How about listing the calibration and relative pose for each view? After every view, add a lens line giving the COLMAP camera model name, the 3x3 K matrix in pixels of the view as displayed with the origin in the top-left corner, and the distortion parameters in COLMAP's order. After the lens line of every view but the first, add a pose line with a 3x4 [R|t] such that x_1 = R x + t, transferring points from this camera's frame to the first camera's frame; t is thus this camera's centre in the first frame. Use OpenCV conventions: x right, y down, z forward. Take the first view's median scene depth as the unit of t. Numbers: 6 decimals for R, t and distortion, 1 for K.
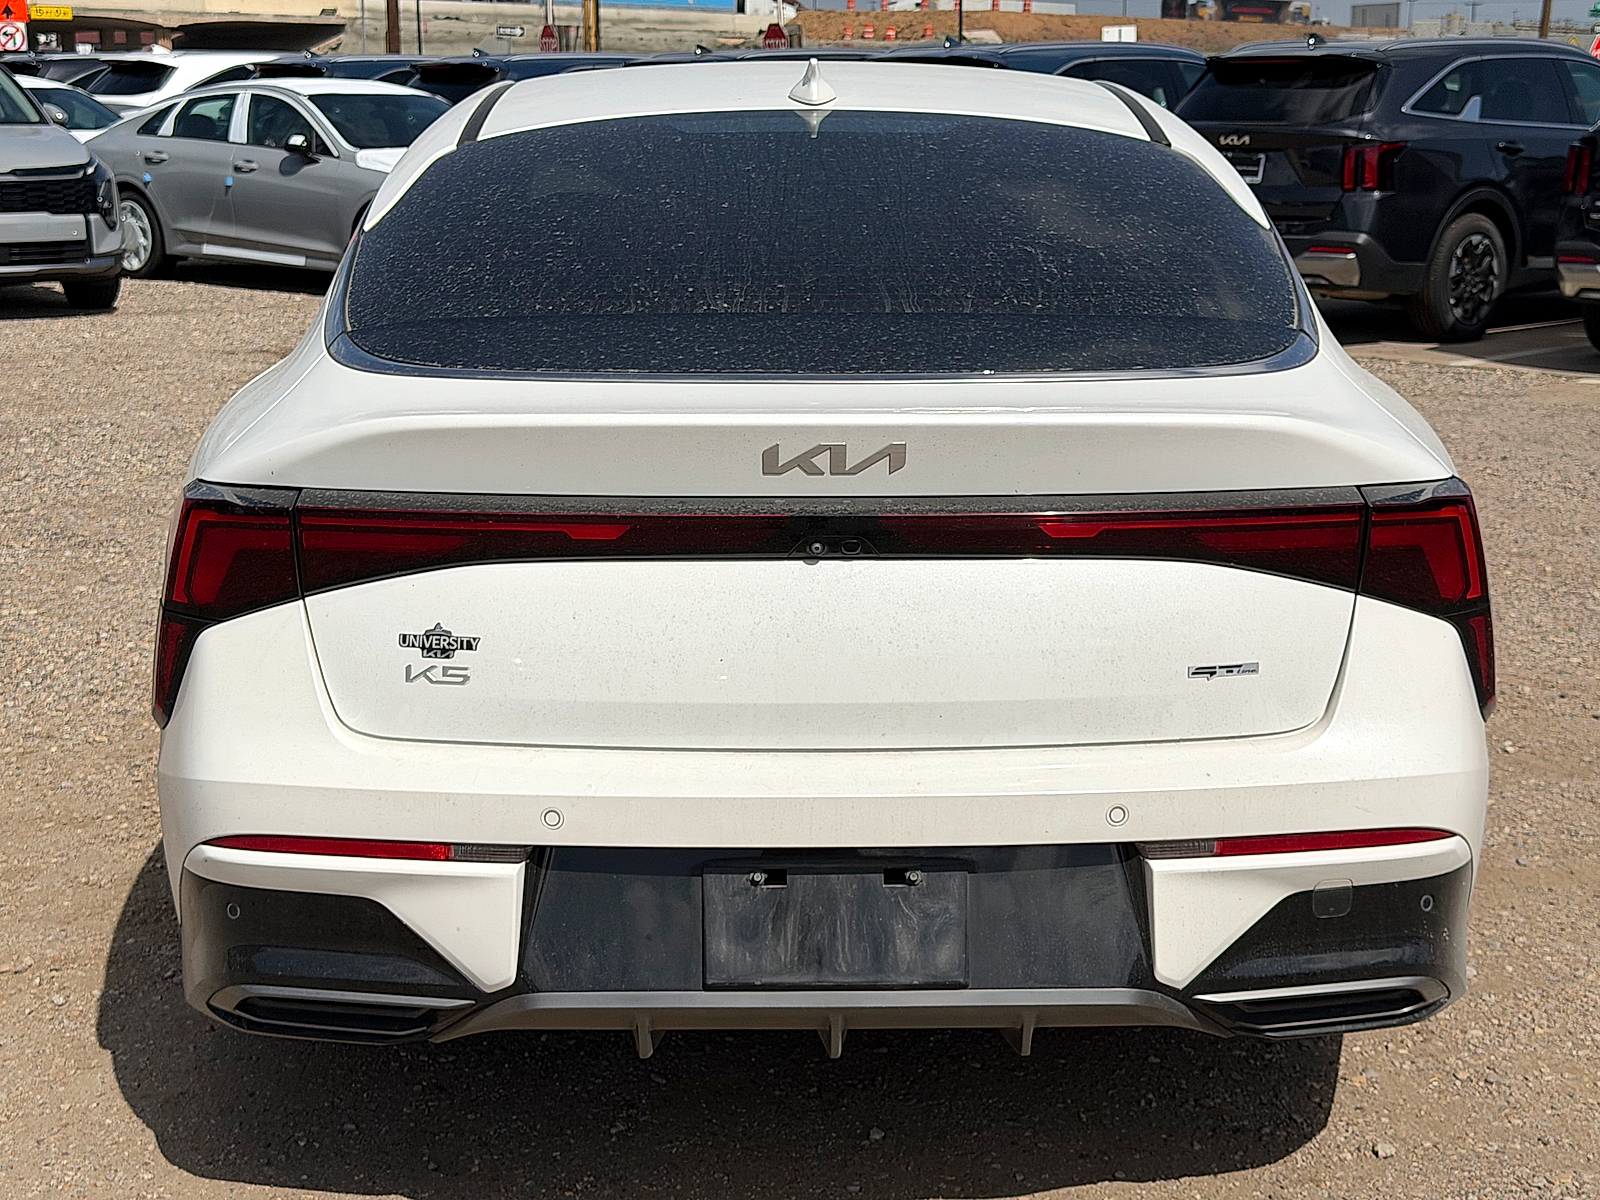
lens RADIAL K [[2542.2, 0, 797.9], [0, 2542.2, 605.4], [0, 0, 1]] dist [0.045035, 0.000000]
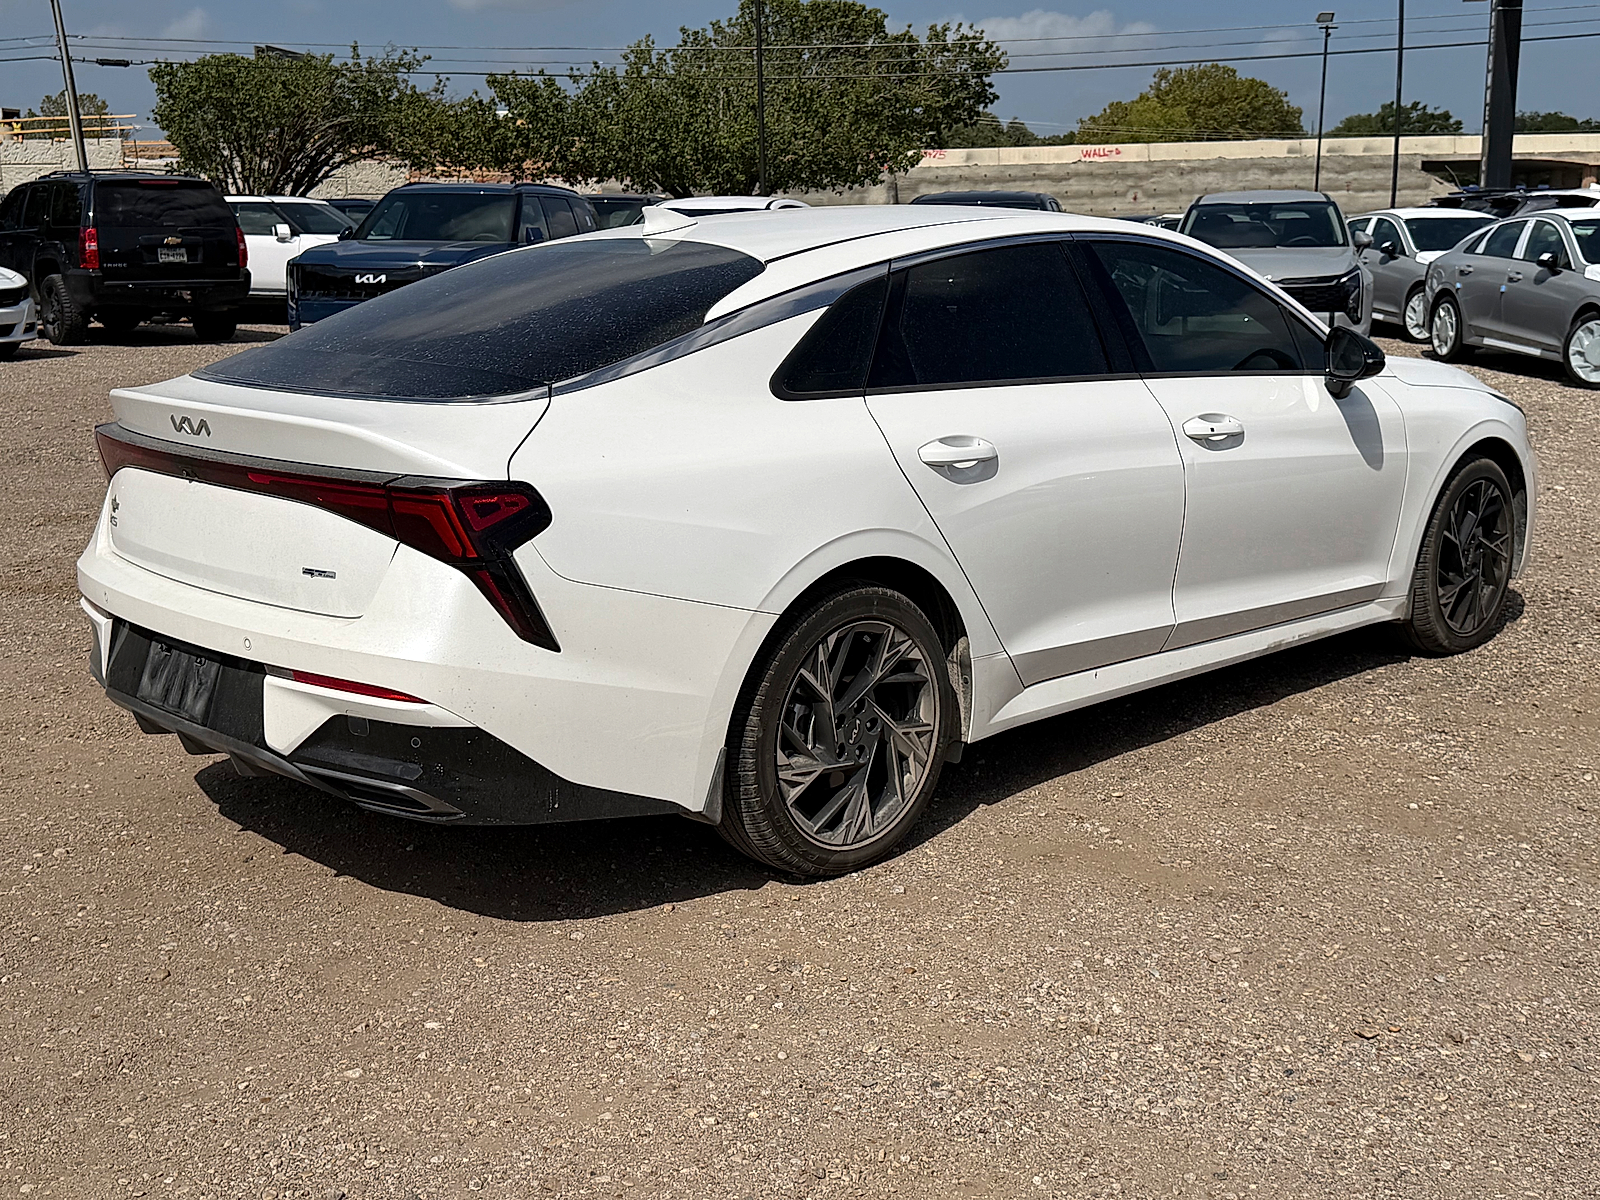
lens RADIAL K [[1921.1, 0, 801.3], [0, 1921.1, 607.7], [0, 0, 1]] dist [0.086997, 0.000000]
pose [[0.639978, 0.145884, -0.754418, 0.452337], [-0.147199, 0.986904, 0.065970, -0.028049], [0.754162, 0.068830, 0.653071, 0.141258]]
